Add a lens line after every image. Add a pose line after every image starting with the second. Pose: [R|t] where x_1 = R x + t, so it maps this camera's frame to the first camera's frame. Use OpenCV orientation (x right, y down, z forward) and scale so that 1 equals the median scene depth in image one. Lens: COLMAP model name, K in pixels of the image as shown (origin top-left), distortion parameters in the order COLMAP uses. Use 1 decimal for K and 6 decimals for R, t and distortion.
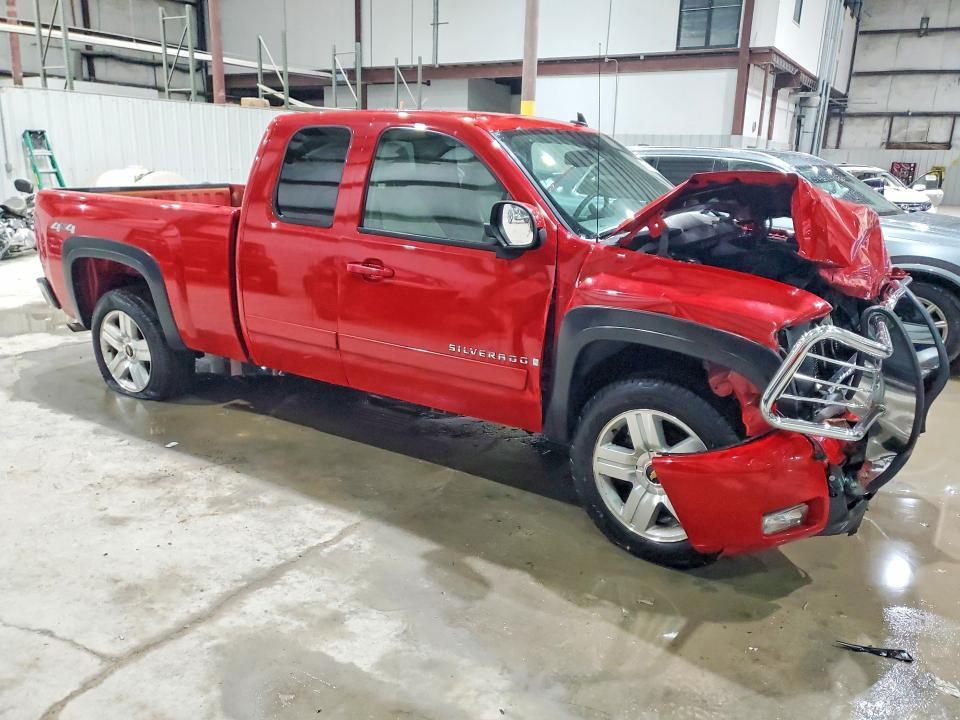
lens RADIAL K [[761.9, 0, 480.0], [0, 761.9, 360.0], [0, 0, 1]] dist [0.000878, -0.009111]
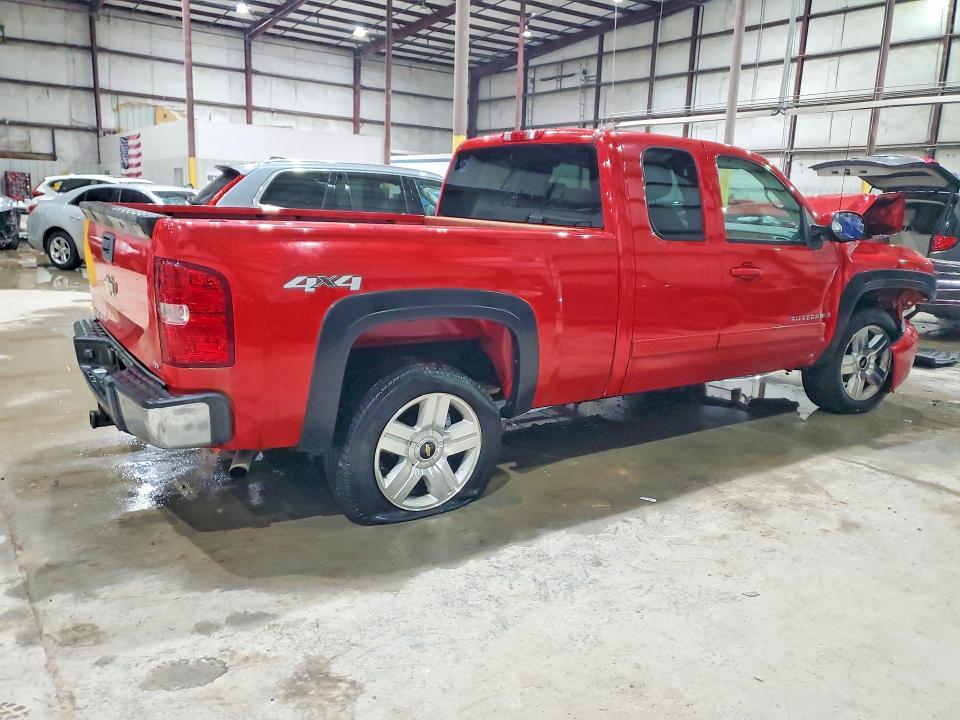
lens RADIAL K [[740.3, 0, 493.9], [0, 740.3, 365.2], [0, 0, 1]] dist [0.024529, -0.006866]
pose [[0.354102, -0.204195, 0.912643, -1.185390], [0.204465, 0.969167, 0.137511, -0.190061], [-0.912582, 0.137910, 0.384934, 0.780725]]
